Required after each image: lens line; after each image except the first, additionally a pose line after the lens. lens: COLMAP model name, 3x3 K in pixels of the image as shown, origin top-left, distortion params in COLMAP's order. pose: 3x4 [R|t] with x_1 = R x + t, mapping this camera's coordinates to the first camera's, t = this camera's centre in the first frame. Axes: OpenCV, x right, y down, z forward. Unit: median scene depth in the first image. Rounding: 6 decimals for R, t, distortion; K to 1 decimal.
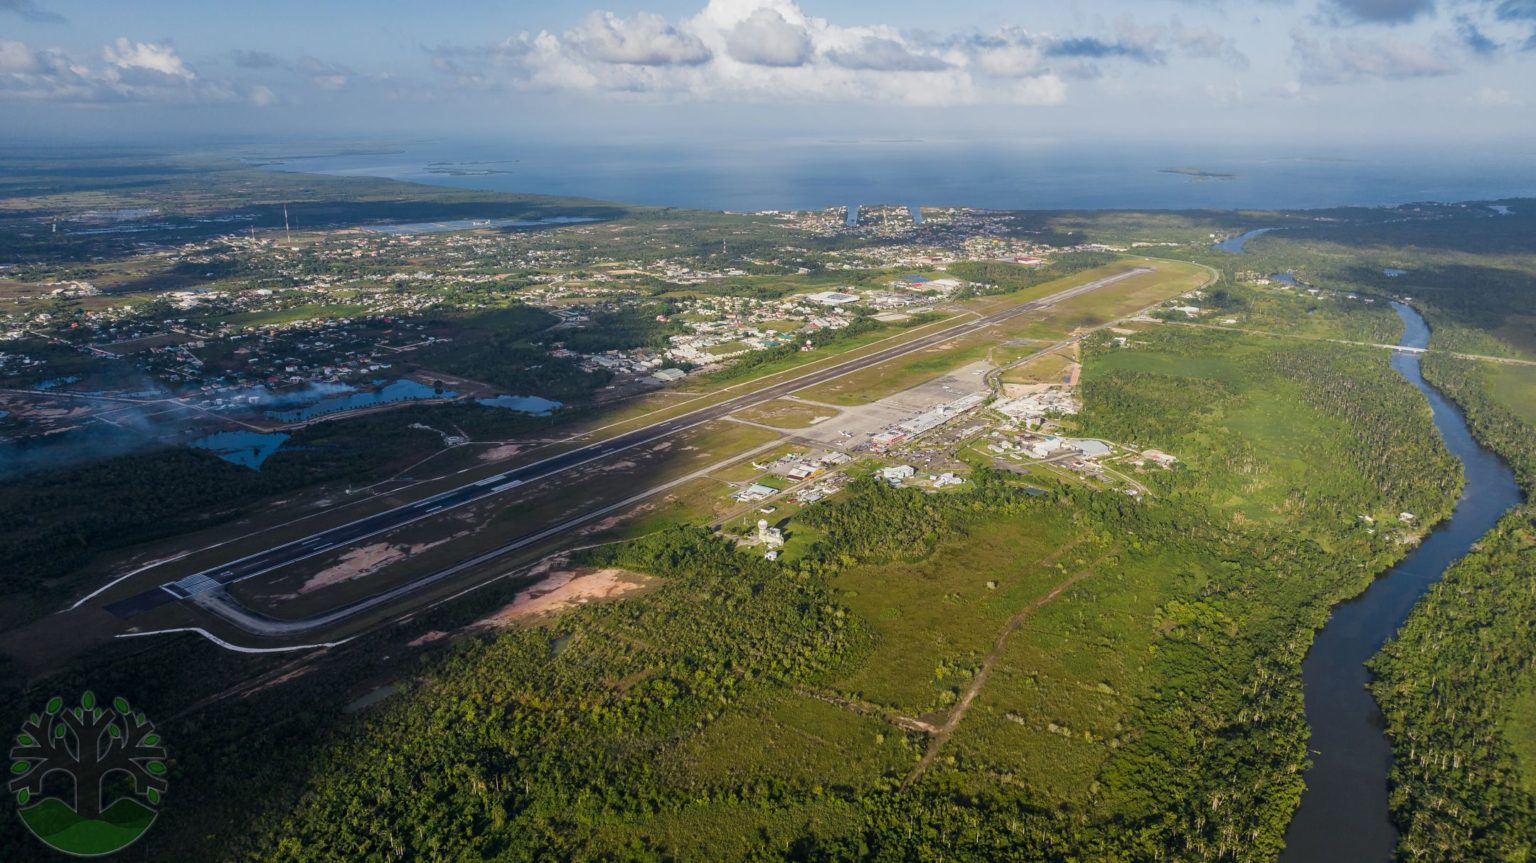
lens RADIAL K [[1087.1, 0, 768.0], [0, 1087.1, 431.5], [0, 0, 1]] dist [-0.045654, 0.054426]
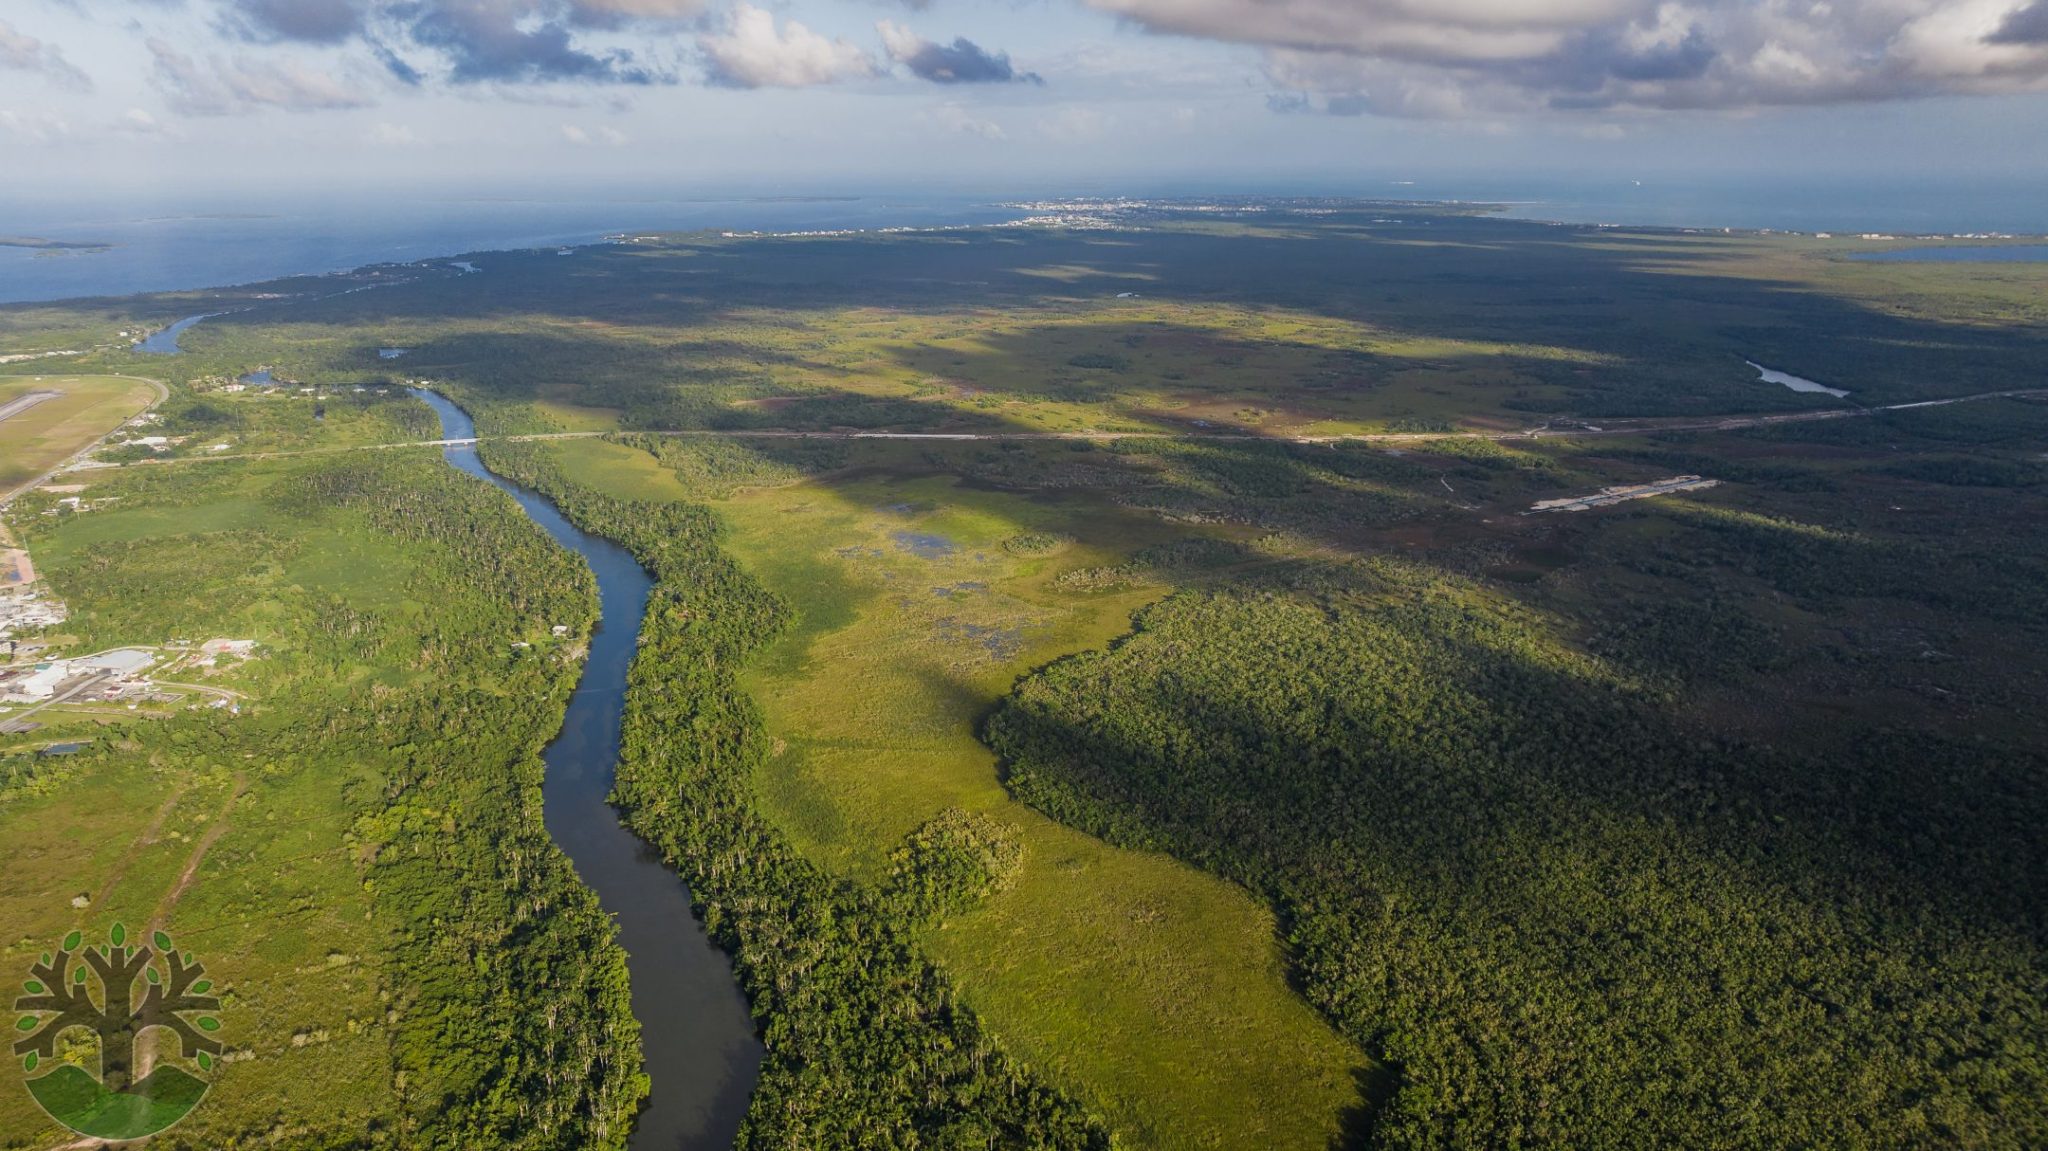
lens RADIAL K [[1449.4, 0, 1024.0], [0, 1449.4, 575.5], [0, 0, 1]] dist [-0.045654, 0.054426]
pose [[0.565634, -0.237644, 0.789673, -0.067168], [0.238699, 0.963768, 0.119059, -0.007961], [-0.789355, 0.121150, 0.601865, 0.014660]]
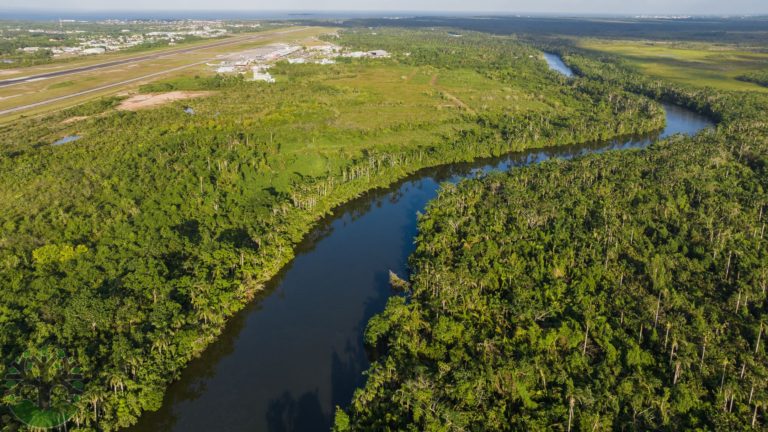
lens RADIAL K [[543.5, 0, 384.0], [0, 543.5, 216.0], [0, 0, 1]] dist [-0.045654, 0.054426]
pose [[0.838464, -0.191532, 0.510189, -0.207678], [0.148559, 0.981078, 0.124162, 0.161925], [-0.524317, -0.028312, 0.851053, 0.162805]]
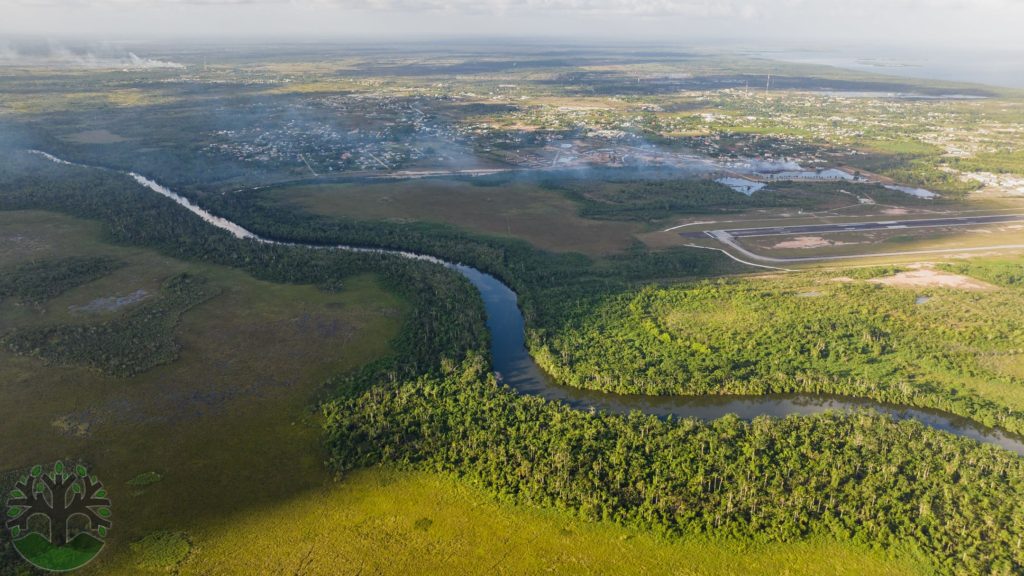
lens RADIAL K [[724.7, 0, 512.0], [0, 724.7, 288.0], [0, 0, 1]] dist [-0.045654, 0.054426]
pose [[0.751617, 0.232290, -0.617344, 0.008681], [-0.194591, 0.972370, 0.128962, 0.092159], [0.630243, 0.023199, 0.776051, -0.159706]]
